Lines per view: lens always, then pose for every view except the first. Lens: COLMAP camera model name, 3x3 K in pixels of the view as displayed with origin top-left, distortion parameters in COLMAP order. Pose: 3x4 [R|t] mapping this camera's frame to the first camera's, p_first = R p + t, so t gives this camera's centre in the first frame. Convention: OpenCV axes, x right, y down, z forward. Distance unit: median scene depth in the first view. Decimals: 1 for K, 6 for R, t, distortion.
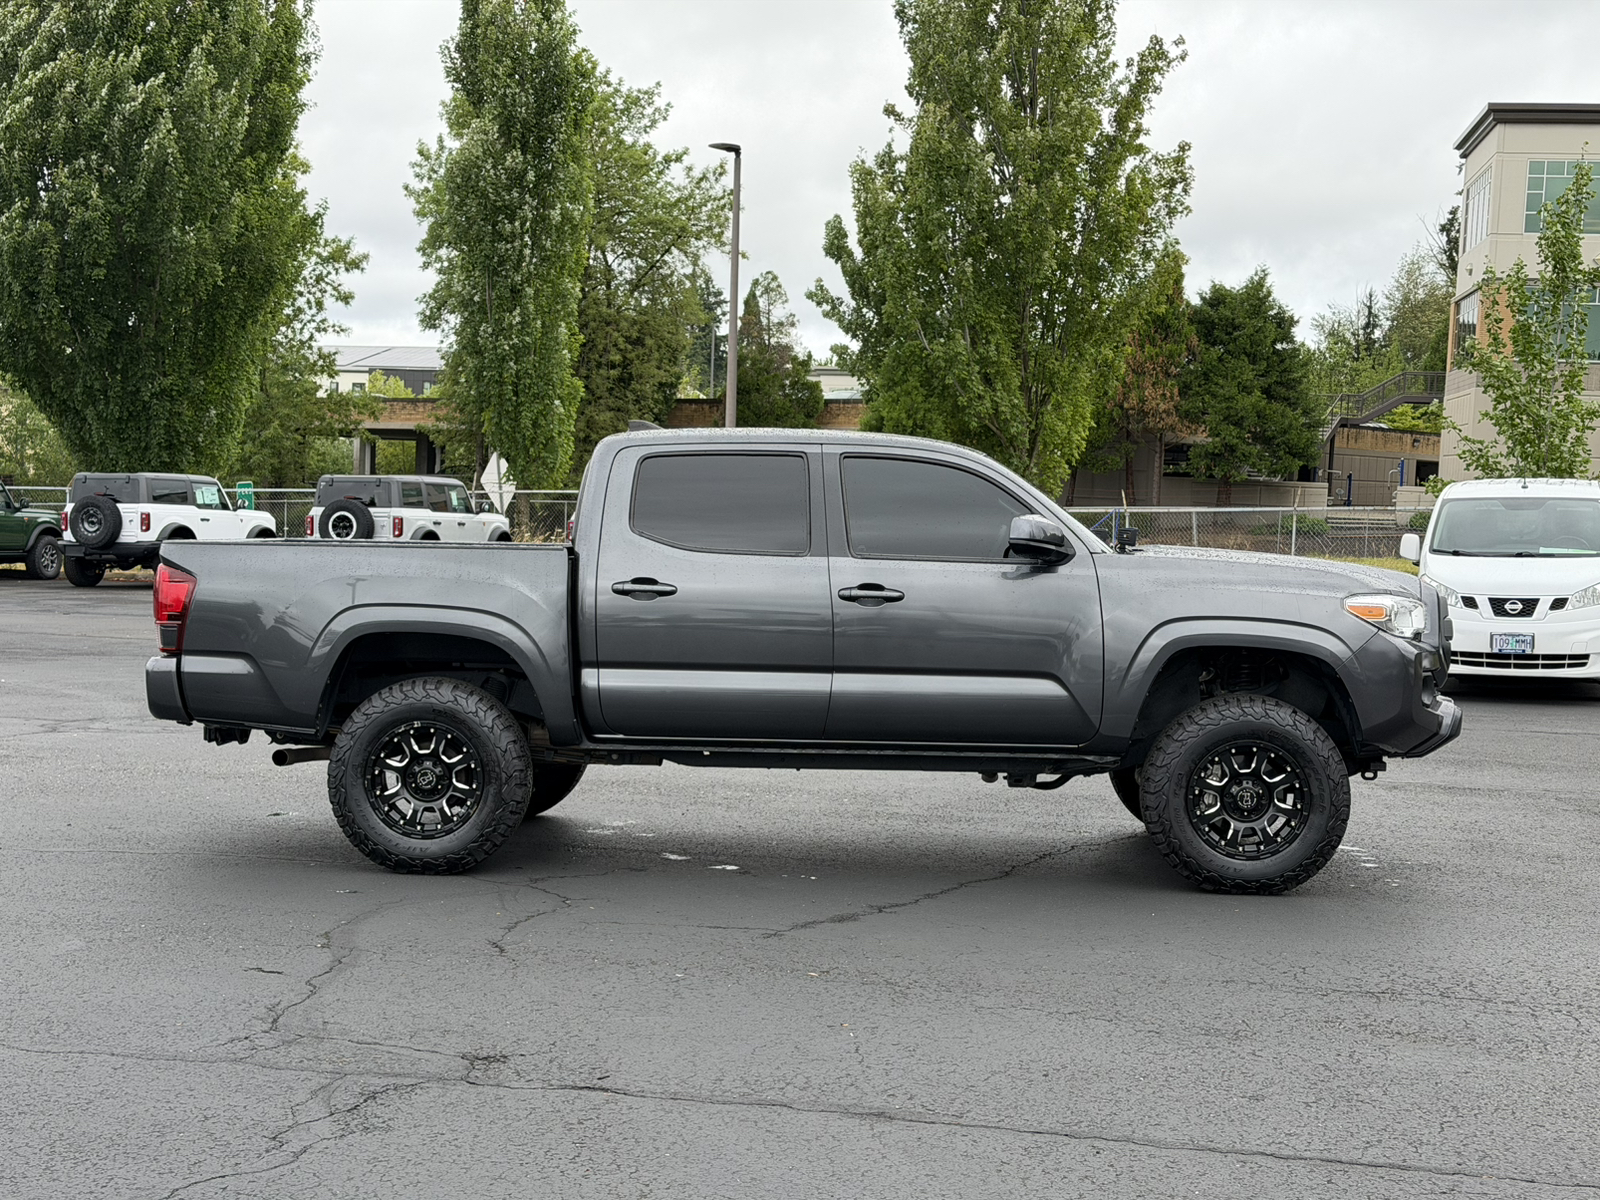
lens RADIAL K [[2201.8, 0, 802.2], [0, 2201.8, 534.7], [0, 0, 1]] dist [-0.002873, -0.018461]
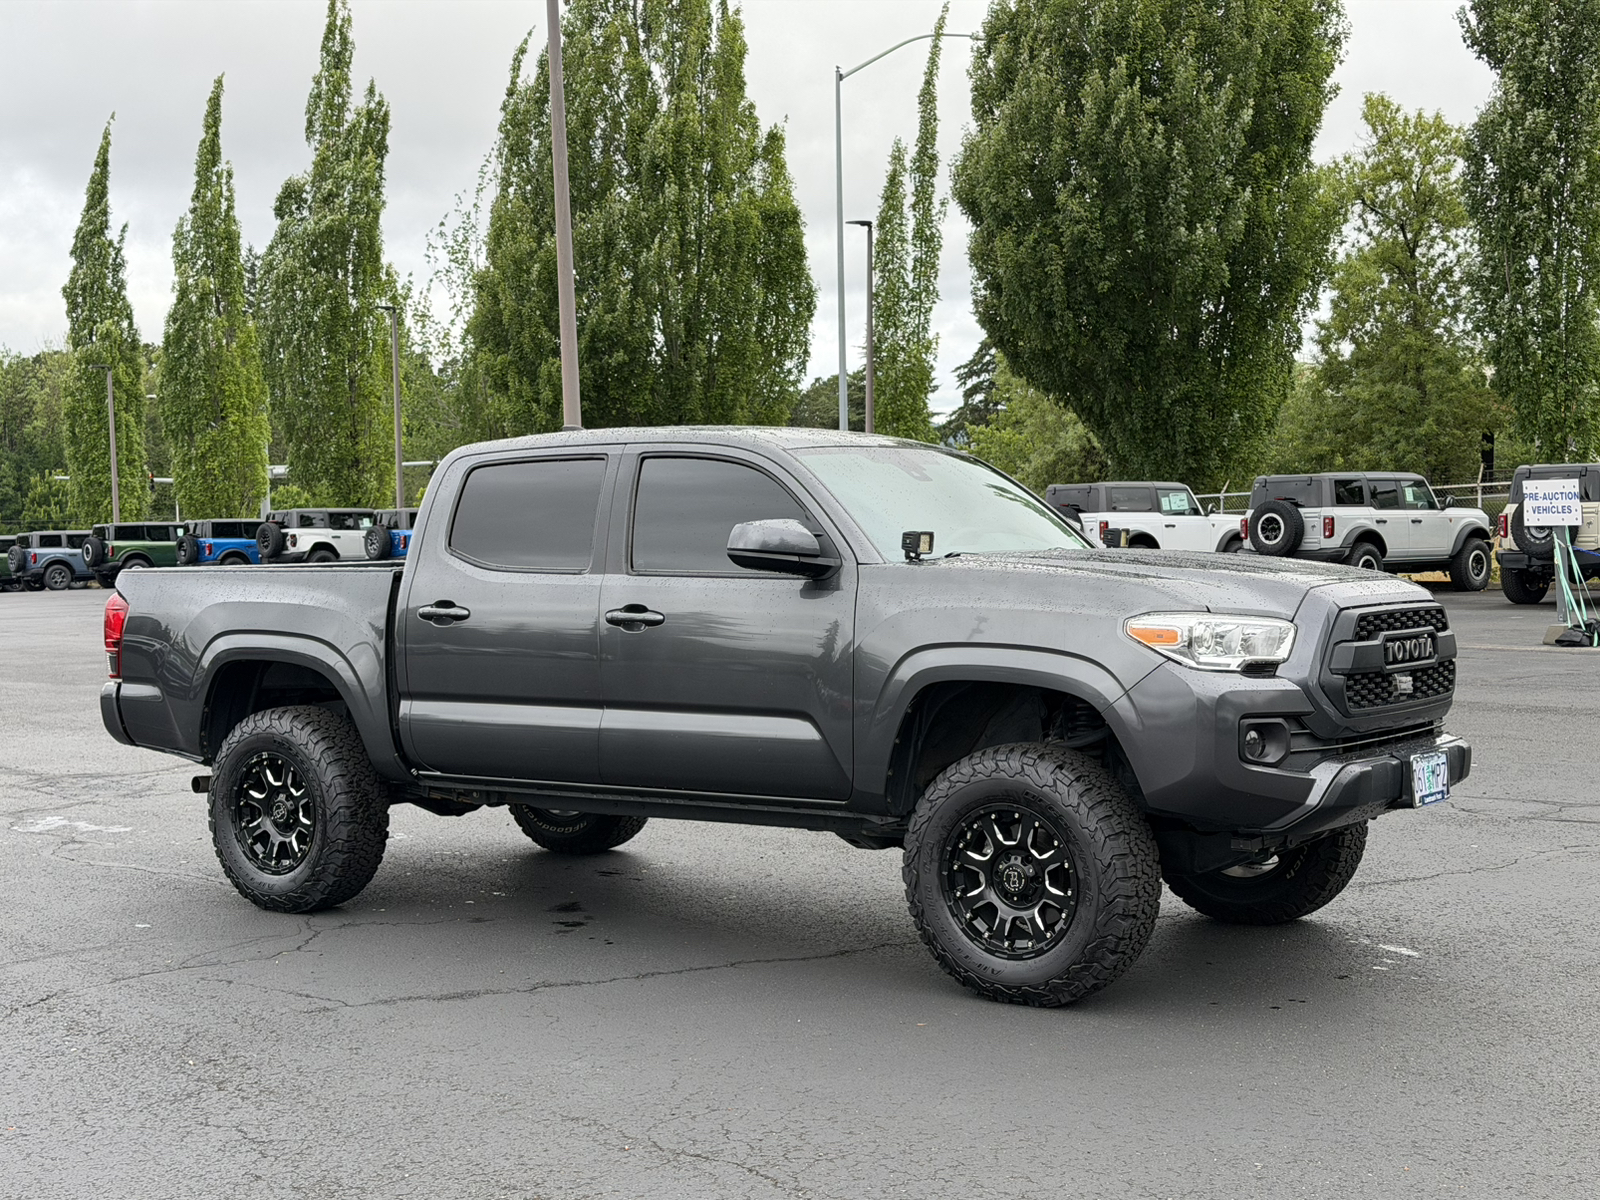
lens RADIAL K [[2167.3, 0, 808.4], [0, 2167.3, 606.2], [0, 0, 1]] dist [0.173942, -0.314436]
pose [[0.848626, -0.010672, -0.528885, 0.525372], [0.027944, 0.999305, 0.024673, 0.003712], [0.528255, -0.035717, 0.848335, 0.309618]]
